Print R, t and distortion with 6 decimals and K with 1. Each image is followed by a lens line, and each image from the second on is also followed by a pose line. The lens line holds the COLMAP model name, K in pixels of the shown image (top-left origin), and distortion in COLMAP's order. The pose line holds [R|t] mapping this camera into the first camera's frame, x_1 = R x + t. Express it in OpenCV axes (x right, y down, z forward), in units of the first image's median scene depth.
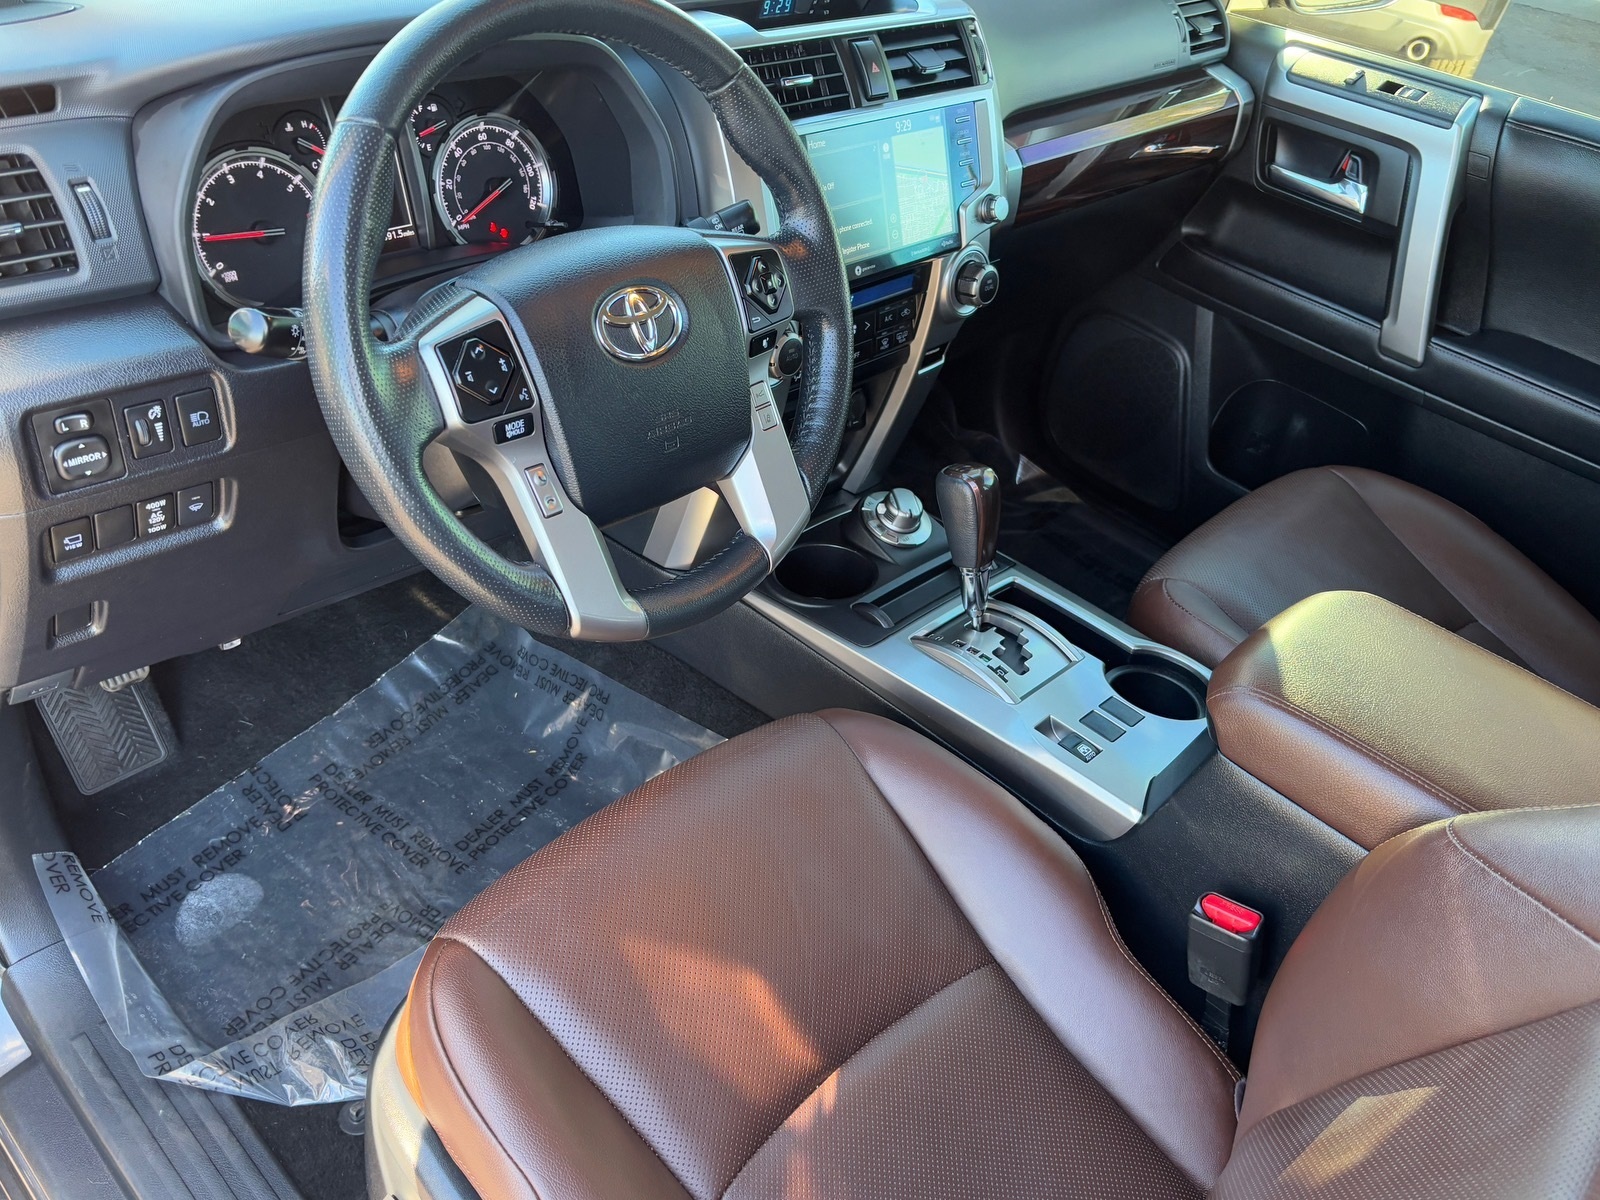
lens RADIAL K [[1327.2, 0, 800.0], [0, 1327.2, 600.0], [0, 0, 1]] dist [0.015776, 0.007186]
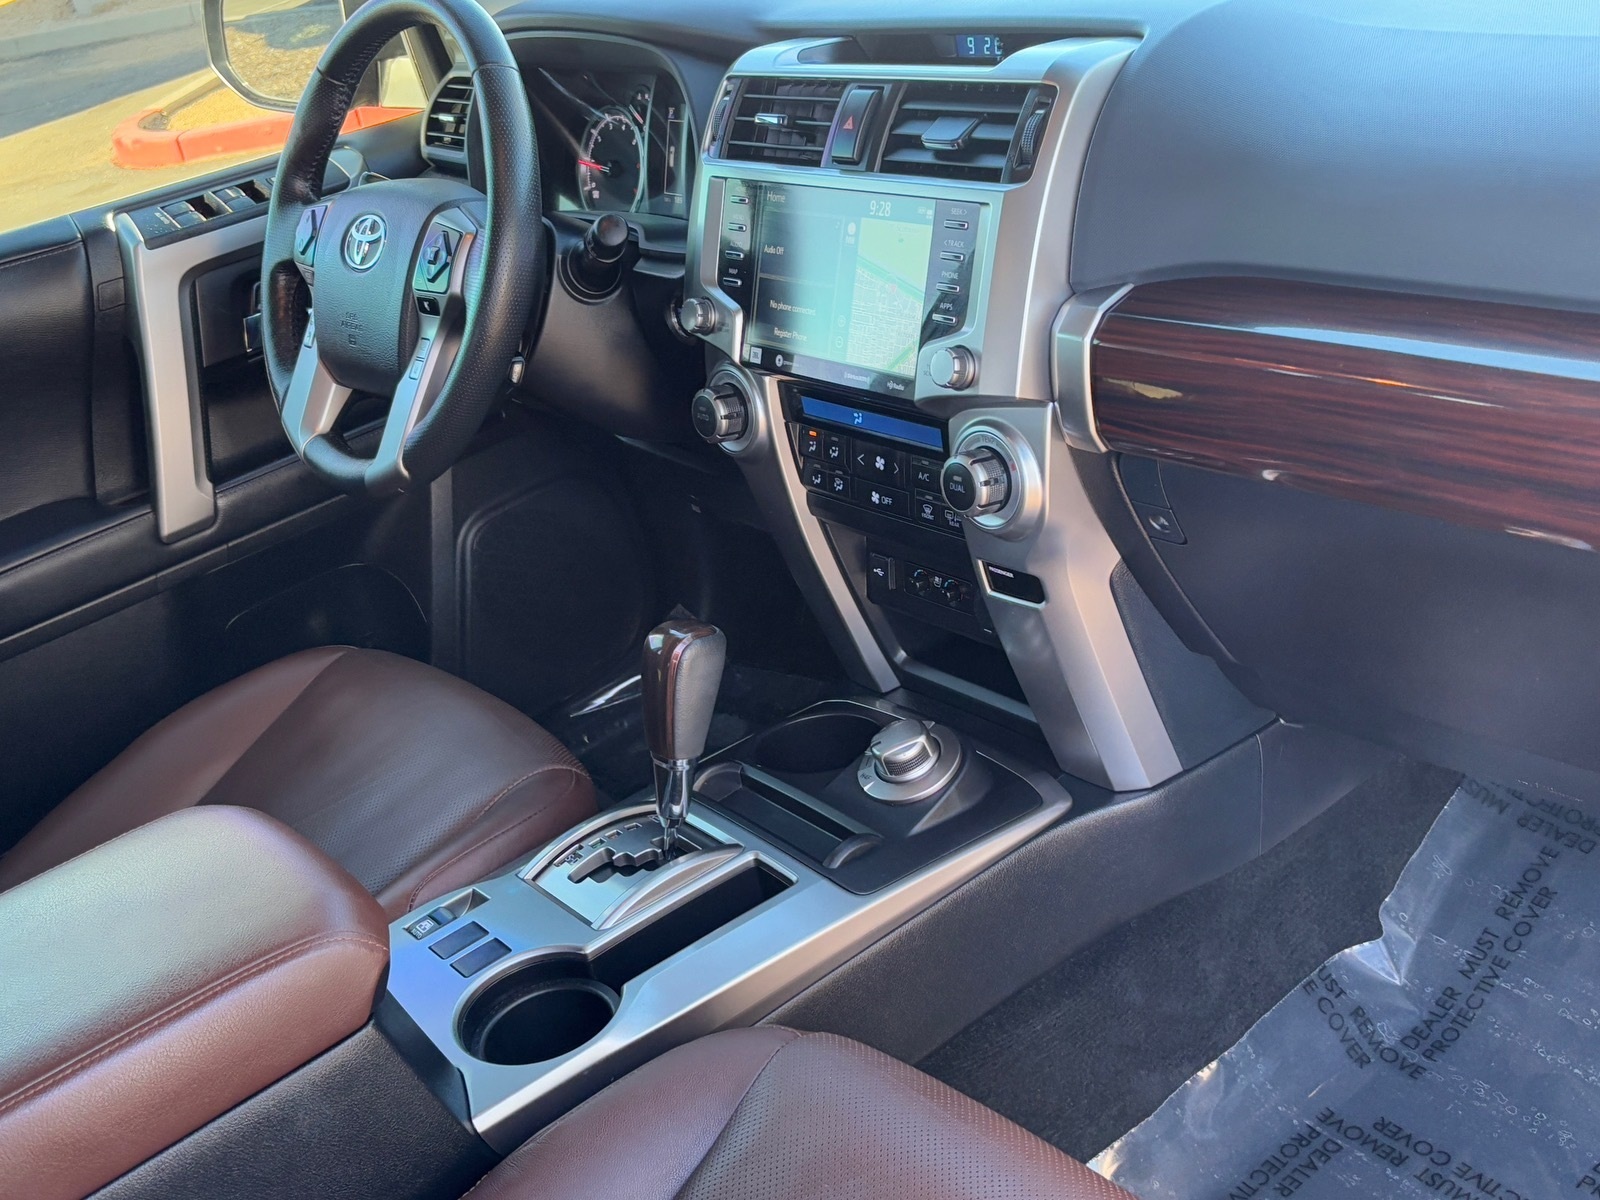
lens RADIAL K [[1734.5, 0, 800.0], [0, 1734.5, 600.0], [0, 0, 1]] dist [0.183431, -0.386769]
pose [[-0.147798, 0.344291, -0.927157, 1.197855], [-0.446007, 0.813515, 0.373189, -0.593428], [0.882742, 0.468675, 0.033320, 1.173100]]
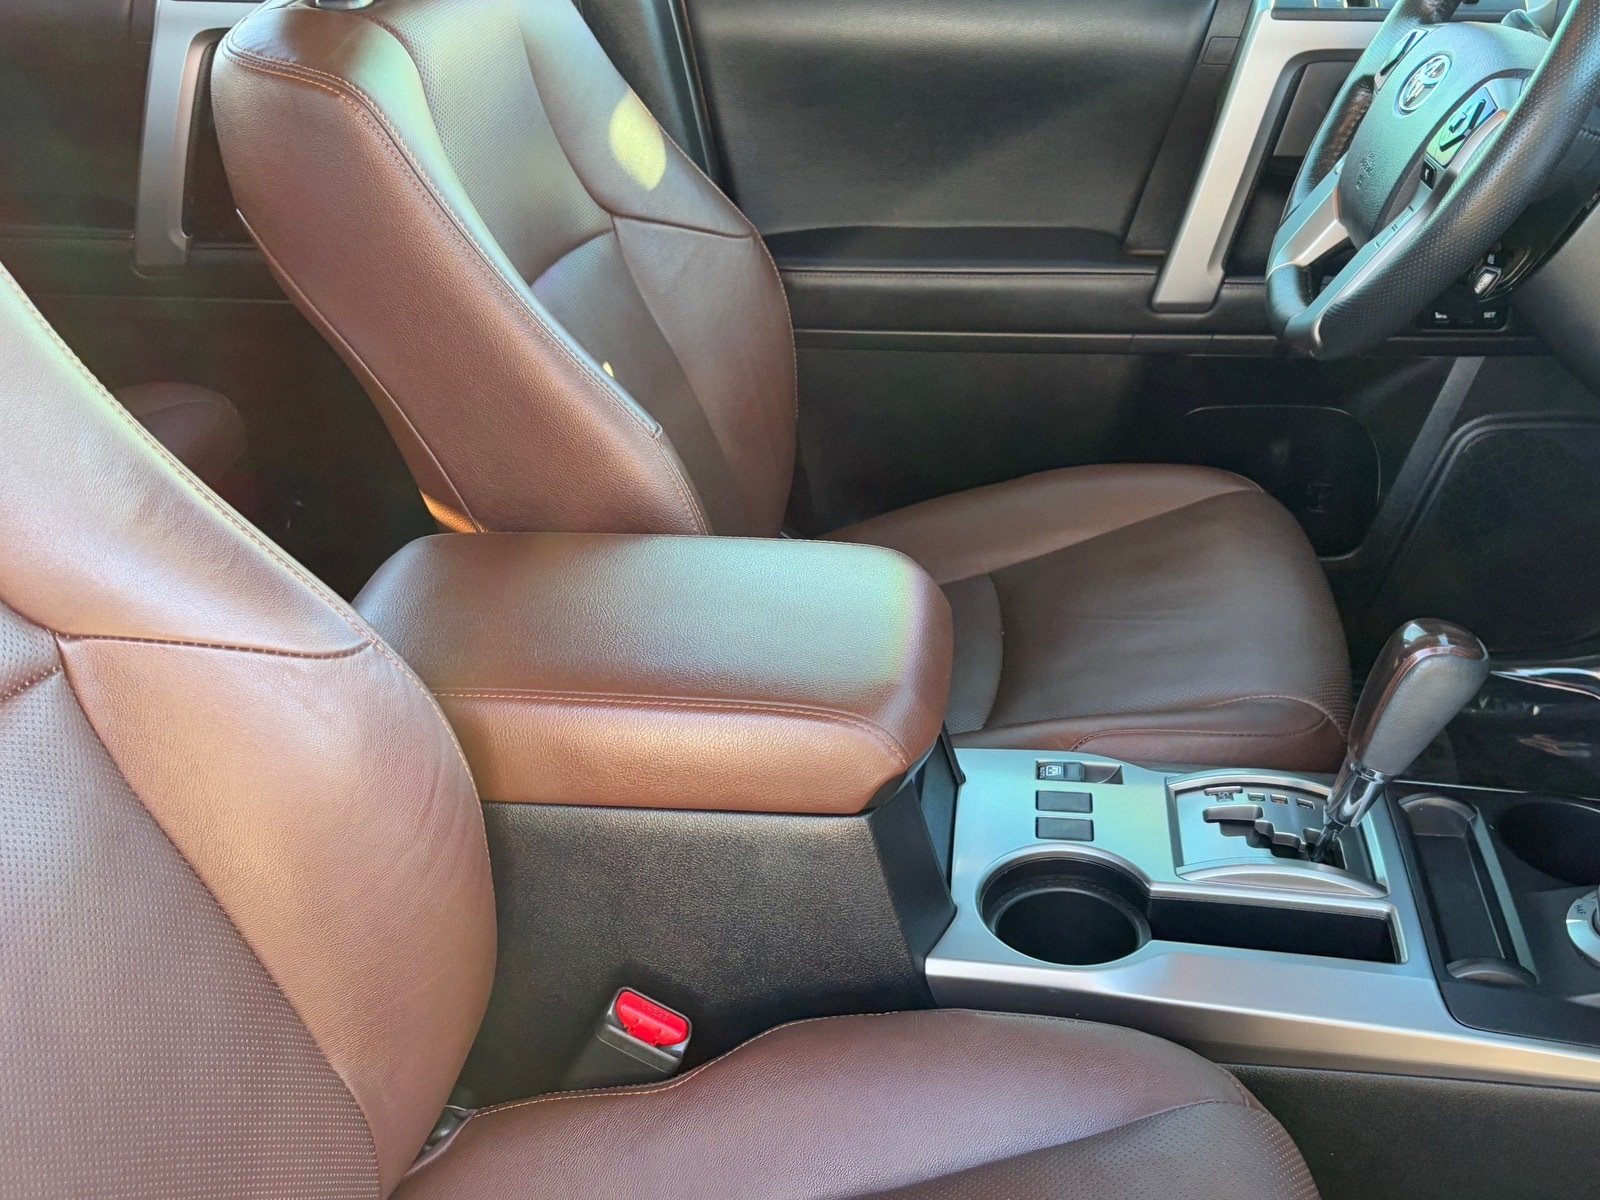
lens RADIAL K [[1787.0, 0, 800.0], [0, 1787.0, 600.0], [0, 0, 1]] dist [0.172052, -0.409193]
pose [[-0.767616, 0.185414, -0.613504, 1.042111], [-0.457996, 0.510927, 0.727457, -0.693731], [0.448337, 0.839390, -0.307277, 1.283497]]
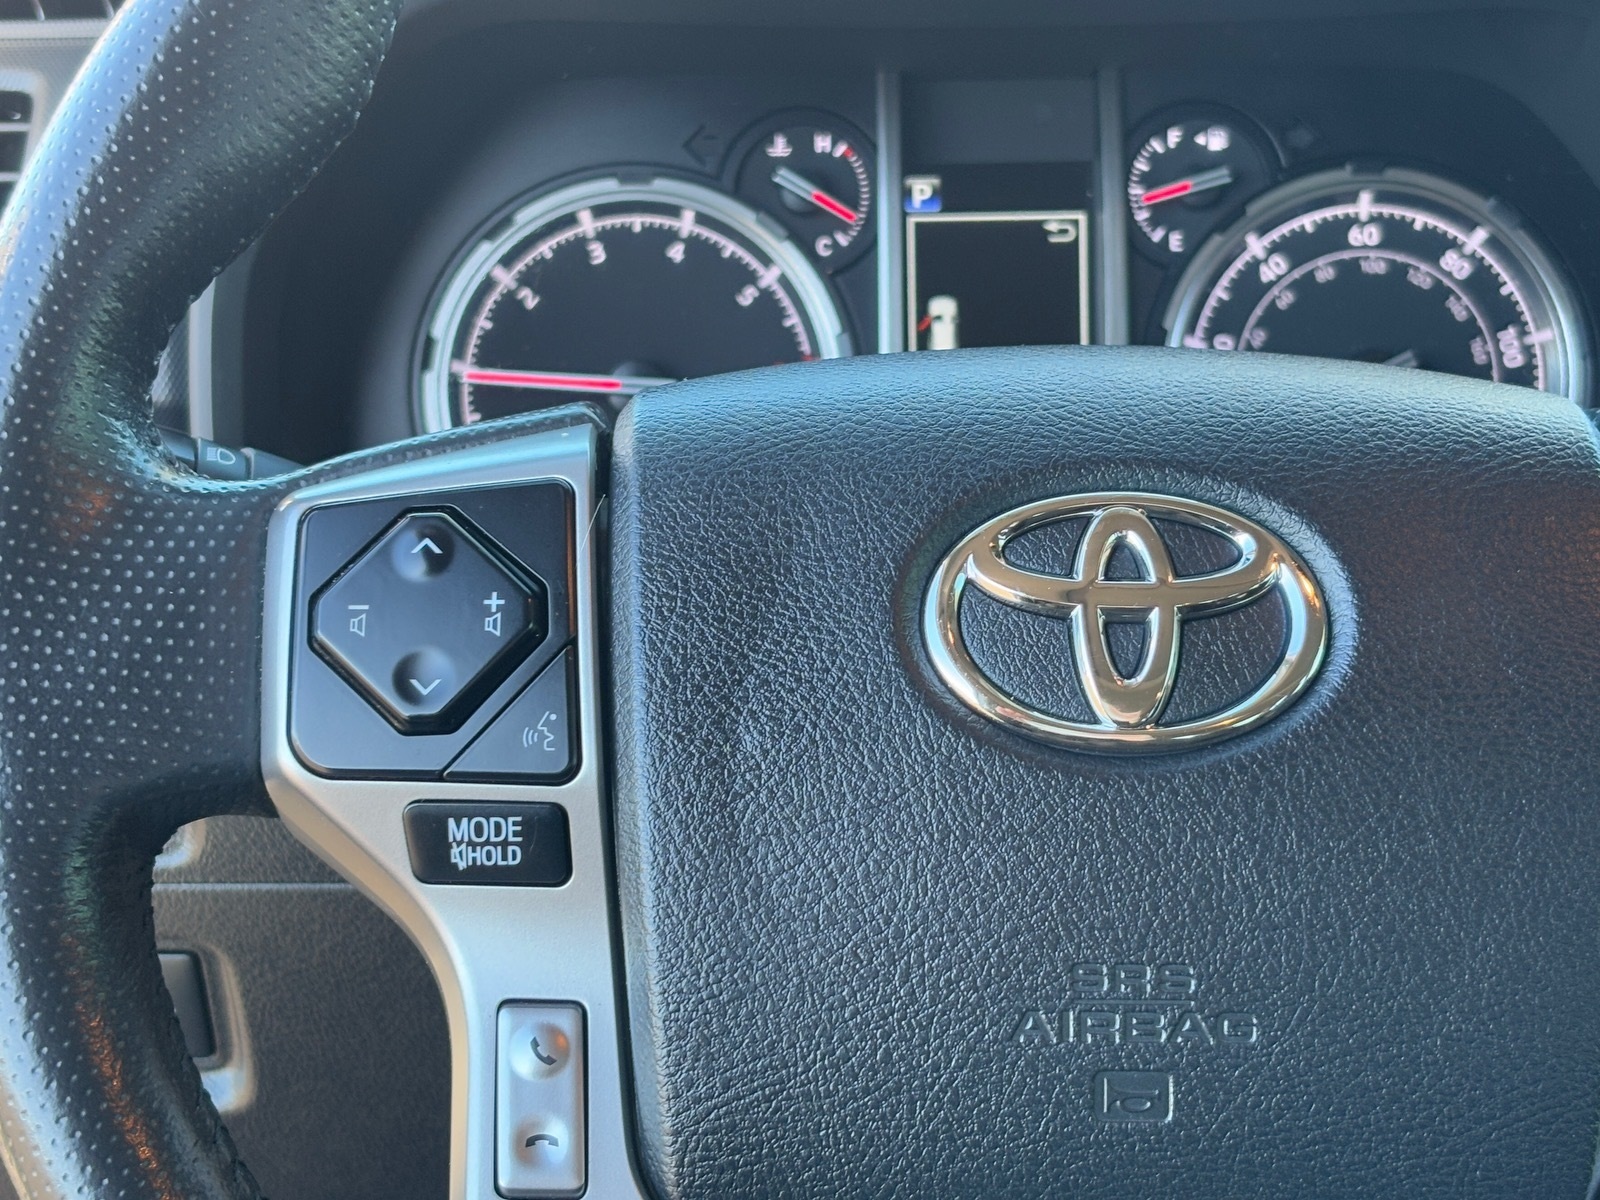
lens RADIAL K [[2730.1, 0, 800.0], [0, 2730.1, 600.0], [0, 0, 1]] dist [0.062978, 0.073110]
pose [[0.689981, 0.087619, -0.718505, 0.176765], [-0.342464, 0.914031, -0.217405, -0.059597], [0.637687, 0.396067, 0.660671, 0.480516]]
